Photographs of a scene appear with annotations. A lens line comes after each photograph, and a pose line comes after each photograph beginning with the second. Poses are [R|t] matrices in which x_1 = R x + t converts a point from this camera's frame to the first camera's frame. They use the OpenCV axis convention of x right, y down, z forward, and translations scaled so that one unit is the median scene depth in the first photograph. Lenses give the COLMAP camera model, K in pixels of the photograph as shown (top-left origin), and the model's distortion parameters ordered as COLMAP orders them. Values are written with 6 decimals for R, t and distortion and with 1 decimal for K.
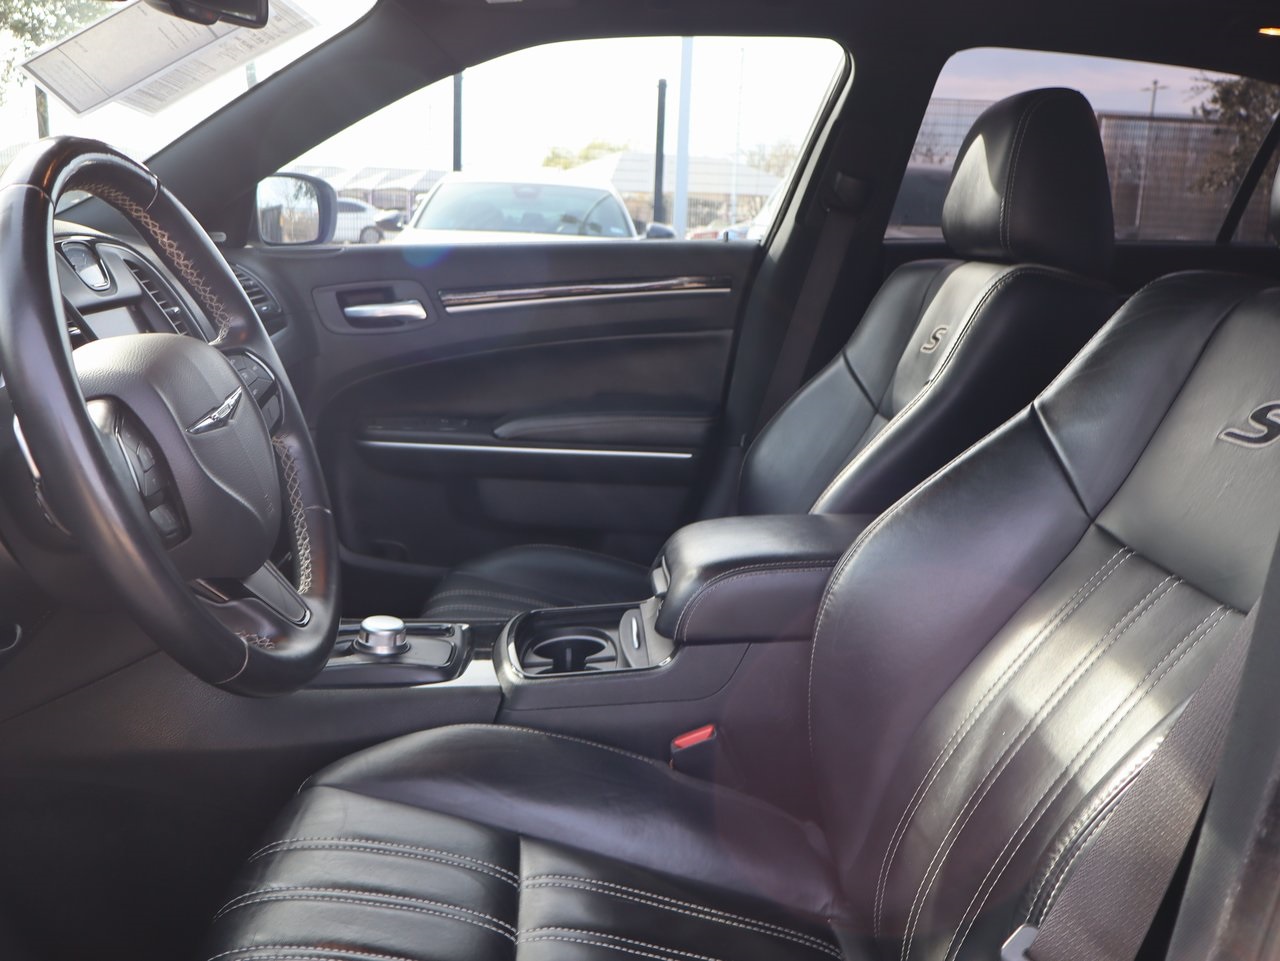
lens RADIAL K [[1155.5, 0, 640.0], [0, 1155.5, 480.5], [0, 0, 1]] dist [-0.003342, -0.002668]
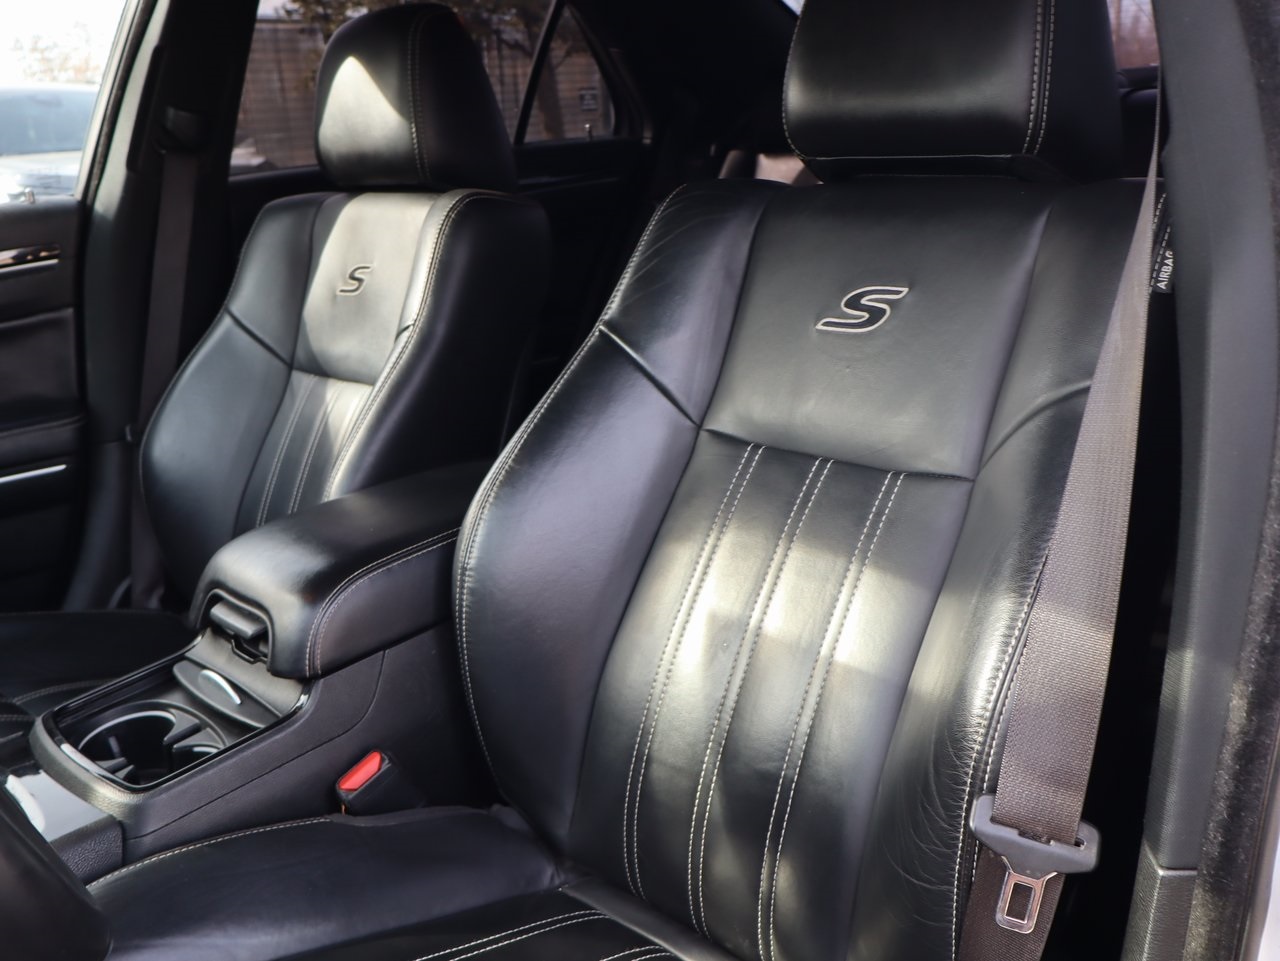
lens RADIAL K [[1181.7, 0, 640.0], [0, 1181.7, 480.5], [0, 0, 1]] dist [-0.005038, -0.002274]
pose [[0.760336, -0.262385, 0.594174, -0.221668], [0.222369, 0.964650, 0.141430, -0.060284], [-0.610279, 0.024592, 0.791805, 0.126346]]
